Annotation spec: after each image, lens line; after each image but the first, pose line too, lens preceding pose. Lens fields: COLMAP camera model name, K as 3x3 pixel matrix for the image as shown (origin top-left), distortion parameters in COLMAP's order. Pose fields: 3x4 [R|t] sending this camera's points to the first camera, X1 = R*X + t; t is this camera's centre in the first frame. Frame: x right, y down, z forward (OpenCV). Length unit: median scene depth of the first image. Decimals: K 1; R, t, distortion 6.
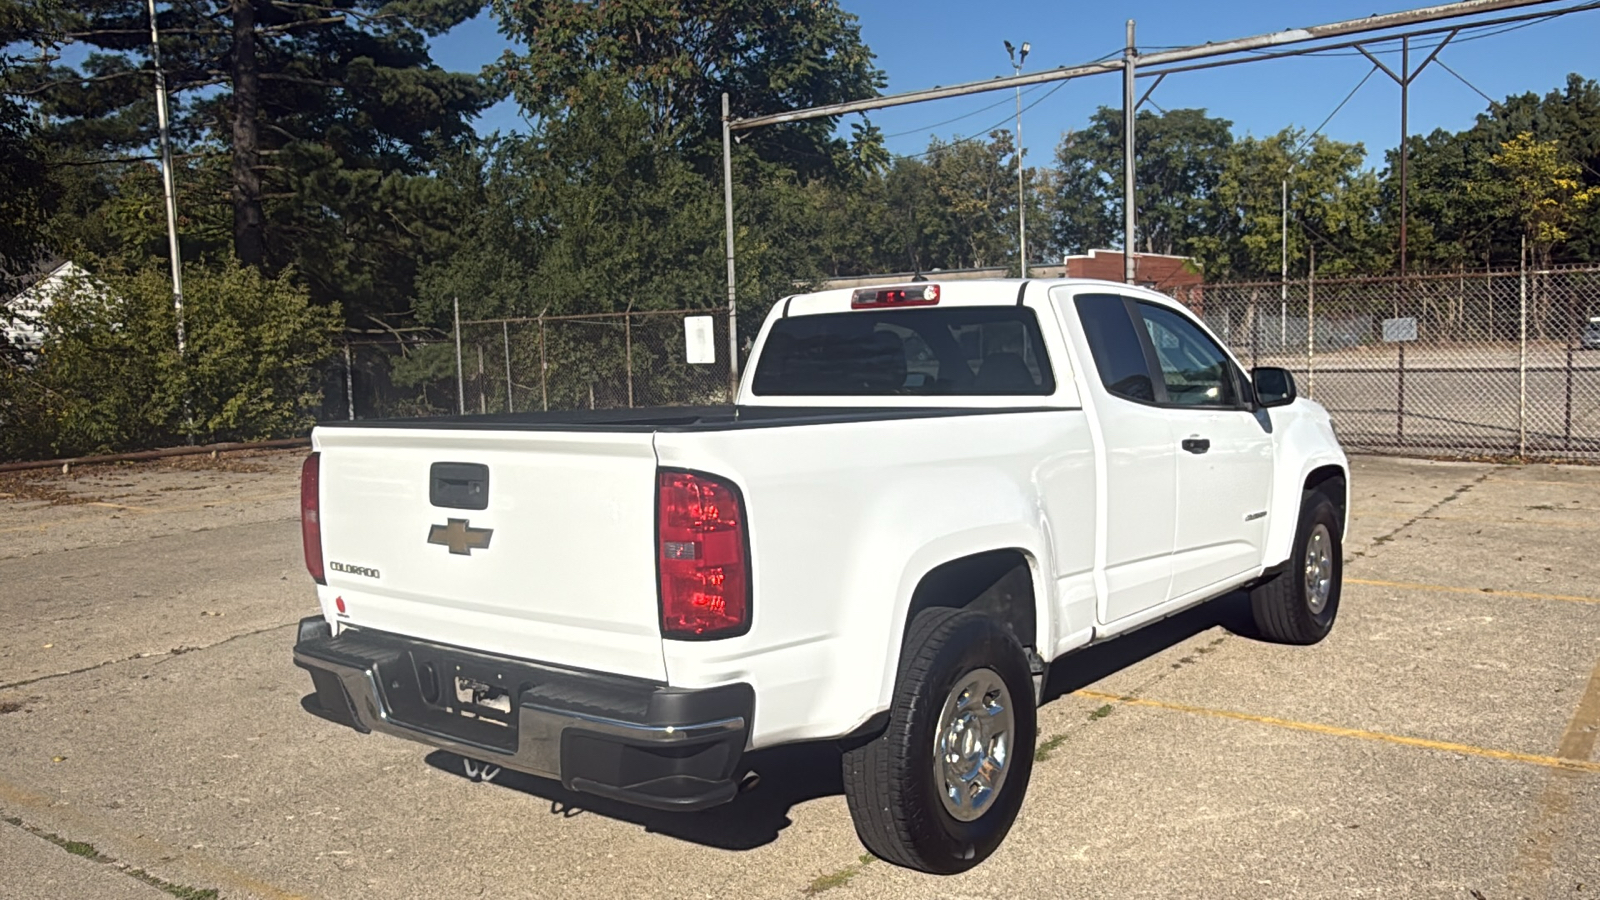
lens RADIAL K [[1309.0, 0, 792.7], [0, 1309.0, 441.3], [0, 0, 1]] dist [-0.000219, 0.012448]
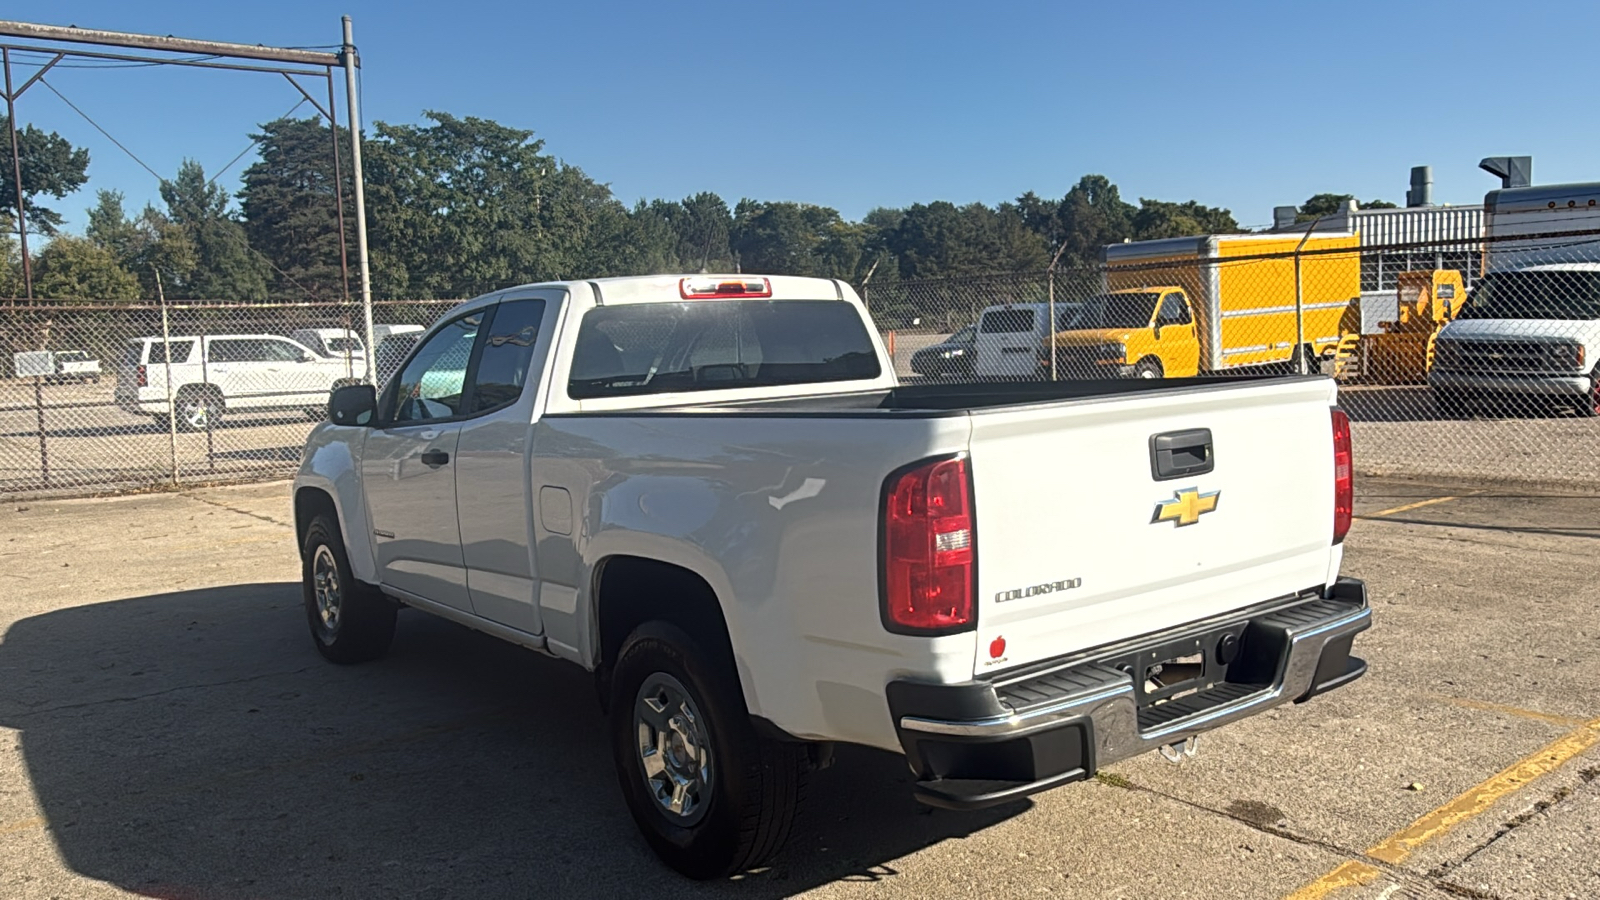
lens RADIAL K [[1309.0, 0, 792.7], [0, 1309.0, 441.3], [0, 0, 1]] dist [-0.000219, 0.012448]
pose [[0.260864, -0.061590, 0.963409, -0.225267], [0.101565, 0.994175, 0.036056, -0.007011], [-0.960018, 0.088443, 0.265600, 0.183885]]
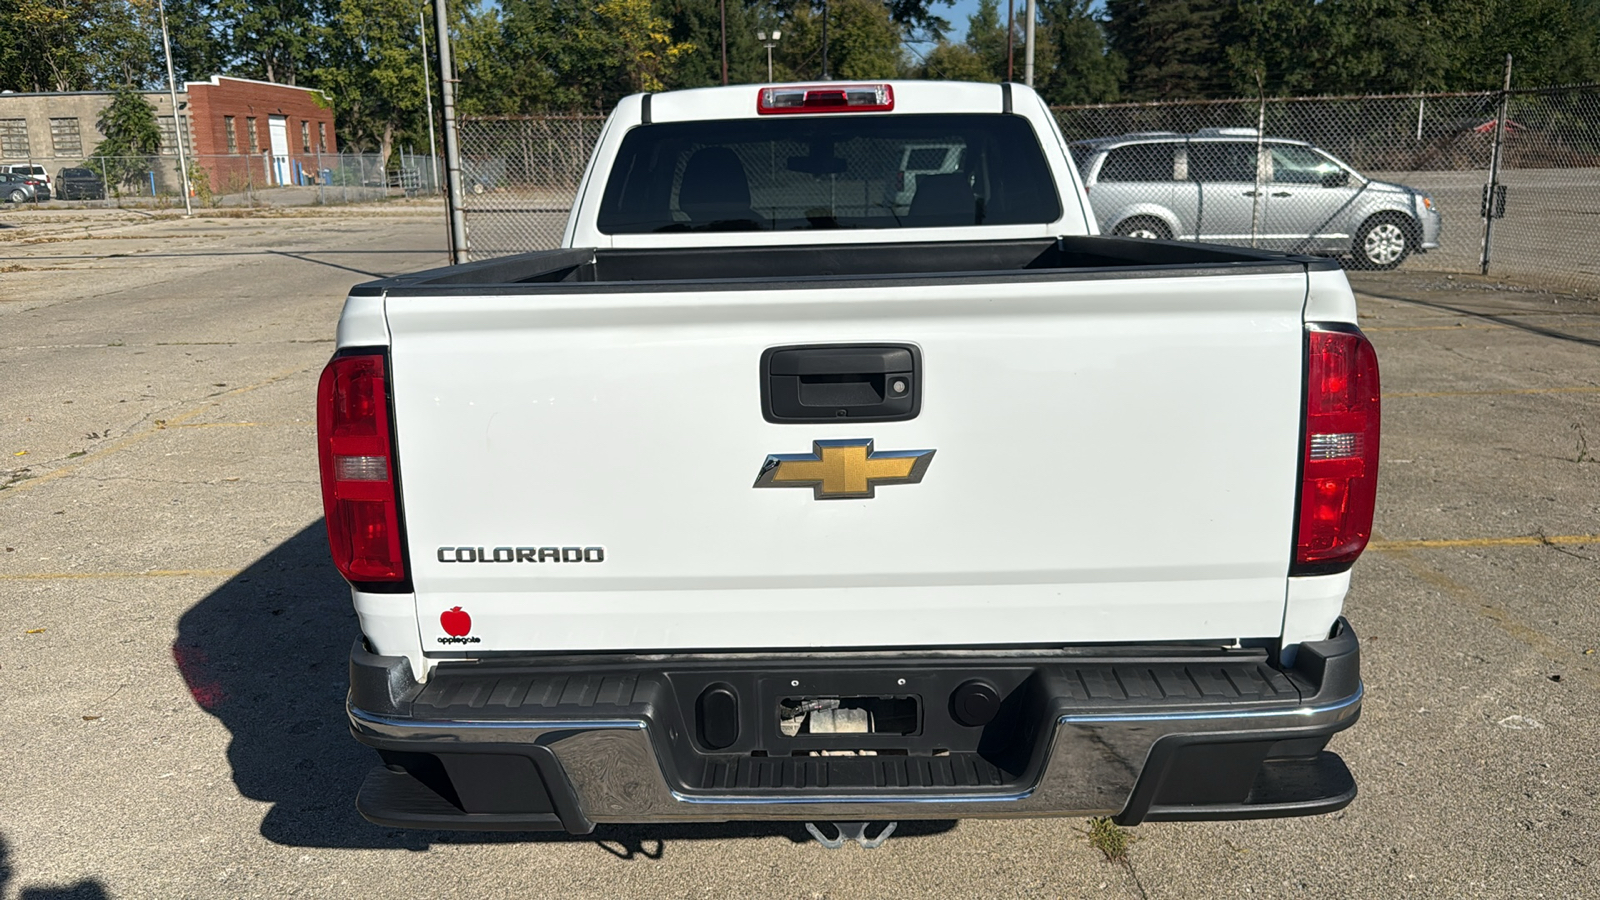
lens RADIAL K [[1302.9, 0, 777.8], [0, 1302.9, 467.7], [0, 0, 1]] dist [0.059528, -0.098967]
pose [[0.795813, -0.125551, 0.592383, -0.113240], [0.042979, 0.987514, 0.151557, -0.003419], [-0.604015, -0.095151, 0.791273, 0.099698]]
